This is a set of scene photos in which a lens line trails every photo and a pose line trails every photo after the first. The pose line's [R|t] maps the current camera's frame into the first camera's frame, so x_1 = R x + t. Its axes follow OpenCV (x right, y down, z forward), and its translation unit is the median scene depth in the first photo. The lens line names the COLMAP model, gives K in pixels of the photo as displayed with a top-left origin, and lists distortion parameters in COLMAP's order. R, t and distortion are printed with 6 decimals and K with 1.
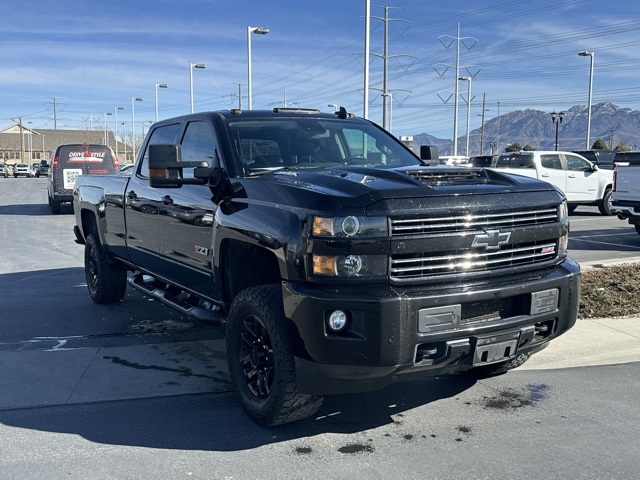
lens RADIAL K [[639.3, 0, 320.0], [0, 639.3, 240.0], [0, 0, 1]] dist [0.169700, -0.337792]
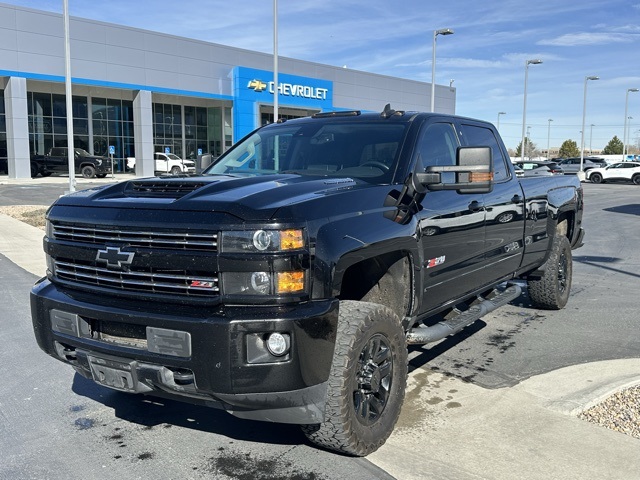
lens RADIAL K [[639.3, 0, 320.0], [0, 639.3, 240.0], [0, 0, 1]] dist [0.169700, -0.337792]
pose [[0.430514, 0.107058, -0.896212, 1.127980], [-0.100028, 0.992483, 0.070508, -0.110684], [0.897024, 0.059291, 0.437987, 0.782352]]
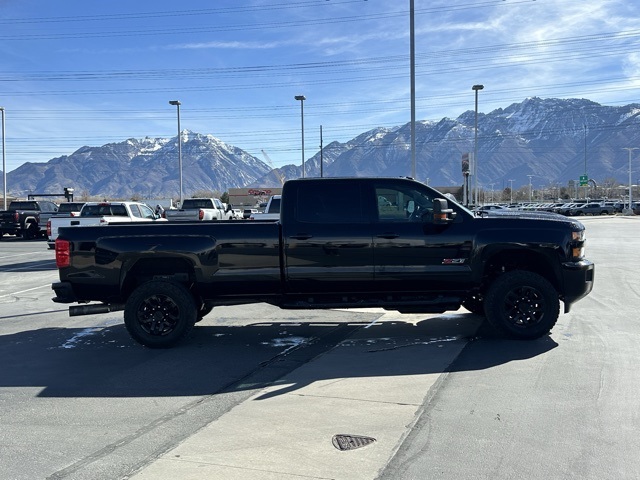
lens RADIAL K [[639.2, 0, 313.0], [0, 639.2, 238.2], [0, 0, 1]] dist [0.164531, -0.328277]
pose [[0.530028, -0.042496, 0.846915, -2.119377], [0.109362, 0.993828, -0.018575, -0.060856], [-0.840899, 0.102466, 0.531404, 0.473220]]
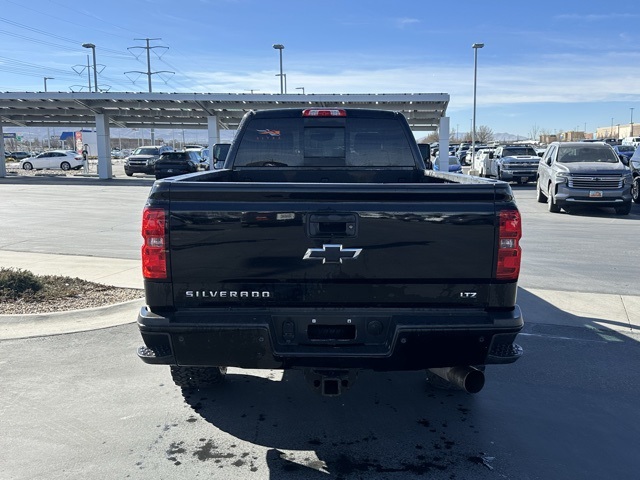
lens RADIAL K [[639.3, 0, 320.0], [0, 639.3, 240.0], [0, 0, 1]] dist [0.169700, -0.337792]
pose [[-0.859904, -0.055665, 0.507412, -1.039906], [0.070934, 0.971361, 0.226774, -0.356252], [-0.505504, 0.230996, -0.831328, 3.049164]]
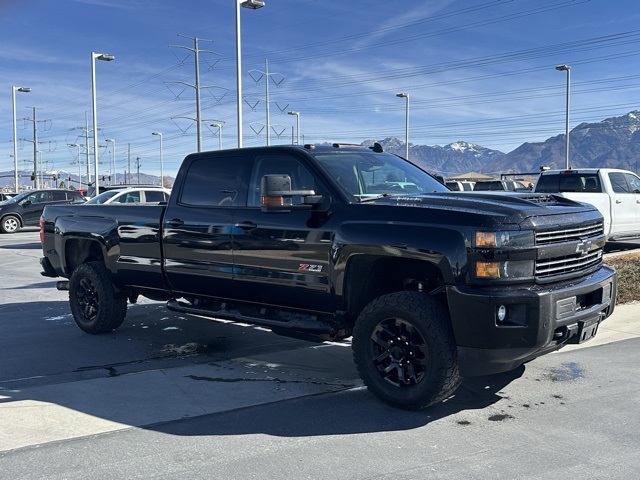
lens RADIAL K [[639.3, 0, 320.0], [0, 639.3, 240.0], [0, 0, 1]] dist [0.169700, -0.337792]
pose [[0.955181, -0.026966, 0.294792, -0.586492], [0.040080, 0.998453, -0.038532, 0.013632], [-0.293297, 0.048620, 0.954784, -0.103801]]
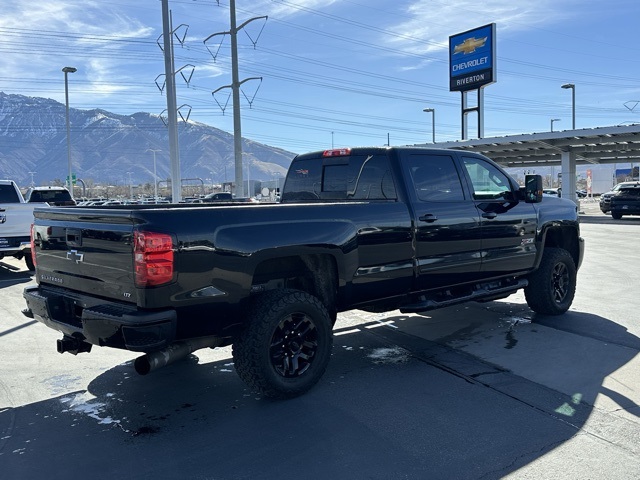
lens RADIAL K [[640.6, 0, 320.0], [0, 640.6, 240.0], [0, 0, 1]] dist [0.116384, -0.146488]
pose [[-0.219433, -0.052798, 0.974198, -1.934798], [0.132091, 0.987733, 0.083284, -0.221444], [-0.966644, 0.146958, -0.209767, 2.158268]]
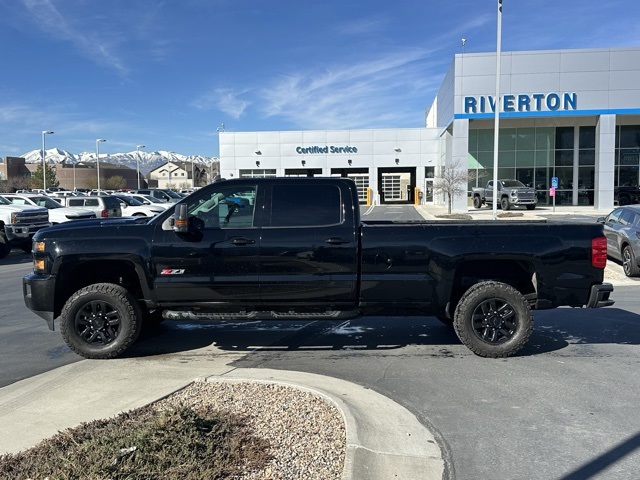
lens RADIAL K [[644.7, 0, 320.0], [0, 644.7, 240.0], [0, 0, 1]] dist [0.169751, -0.333897]
pose [[-0.516054, 0.065237, -0.854068, 1.595453], [-0.088666, 0.987671, 0.129017, -0.380935], [0.851955, 0.142306, -0.503907, 2.715386]]
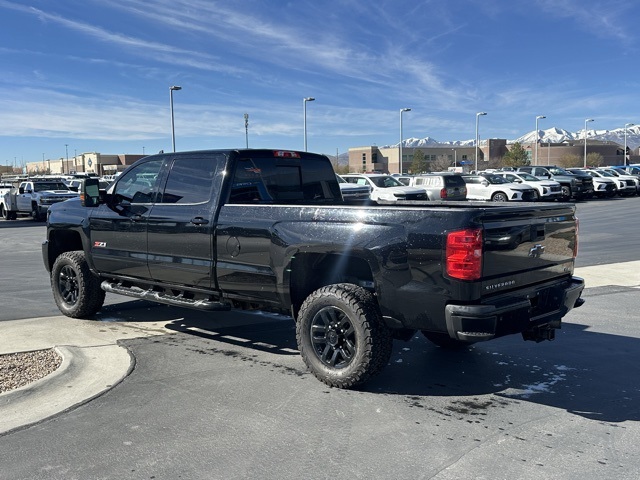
lens RADIAL K [[644.7, 0, 320.0], [0, 644.7, 240.0], [0, 0, 1]] dist [0.169751, -0.333897]
pose [[-0.955979, 0.044397, -0.290058, 0.173053], [-0.015169, 0.979689, 0.199948, -0.429597], [0.293044, 0.195546, -0.935888, 3.464321]]
